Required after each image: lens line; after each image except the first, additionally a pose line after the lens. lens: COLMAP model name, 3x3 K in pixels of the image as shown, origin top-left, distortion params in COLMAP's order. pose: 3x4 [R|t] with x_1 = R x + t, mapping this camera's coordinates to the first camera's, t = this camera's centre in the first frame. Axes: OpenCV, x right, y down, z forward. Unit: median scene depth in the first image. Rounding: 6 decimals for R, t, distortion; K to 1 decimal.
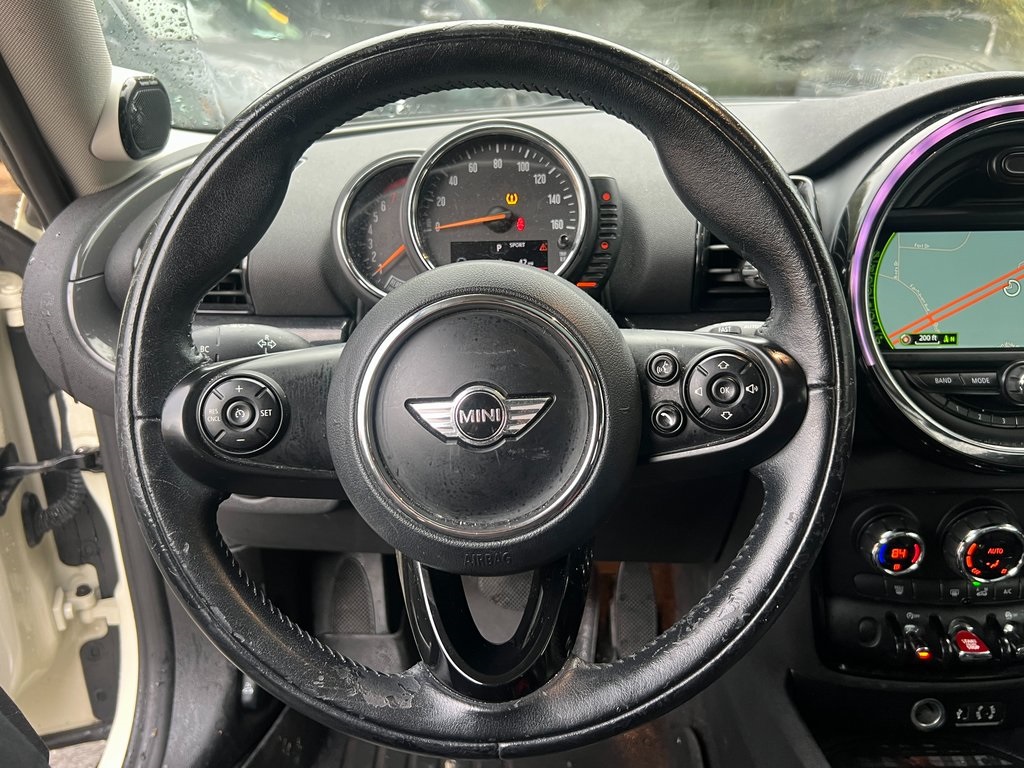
lens RADIAL K [[832.1, 0, 512.0], [0, 832.1, 384.0], [0, 0, 1]] dist [0.042787, -0.011434]
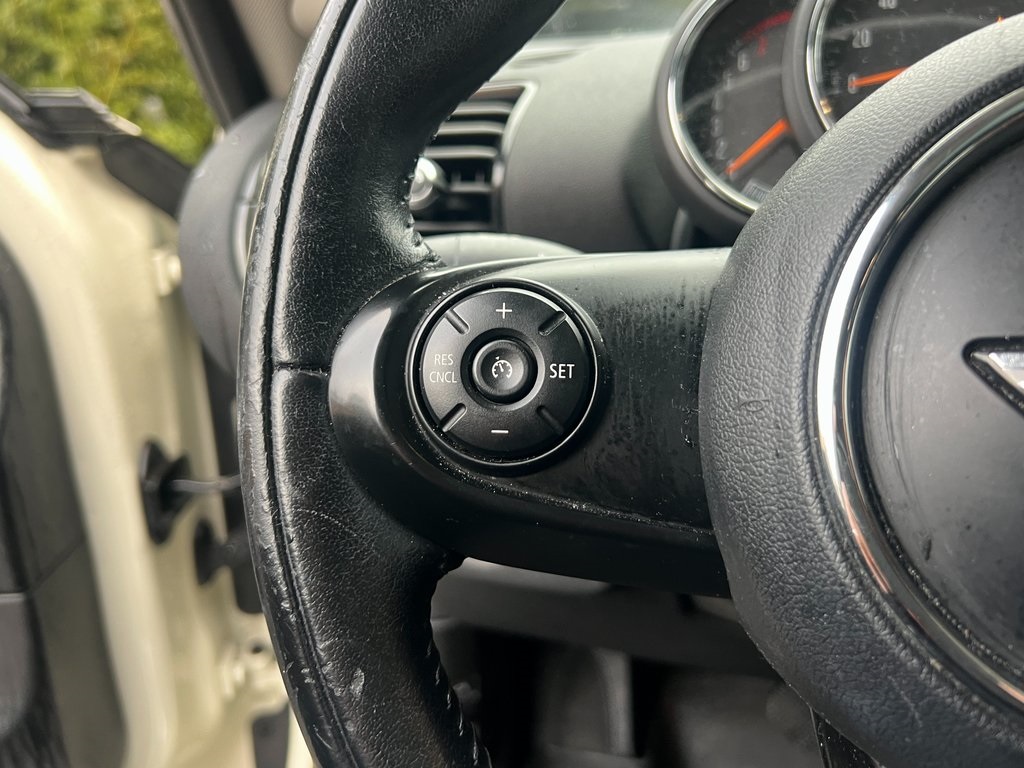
lens RADIAL K [[832.1, 0, 512.0], [0, 832.1, 384.0], [0, 0, 1]] dist [0.042787, -0.011434]
pose [[0.969929, 0.049527, -0.238295, -0.214543], [-0.066666, 0.995694, -0.064406, 0.067550], [0.234079, 0.078355, 0.969055, 0.581156]]
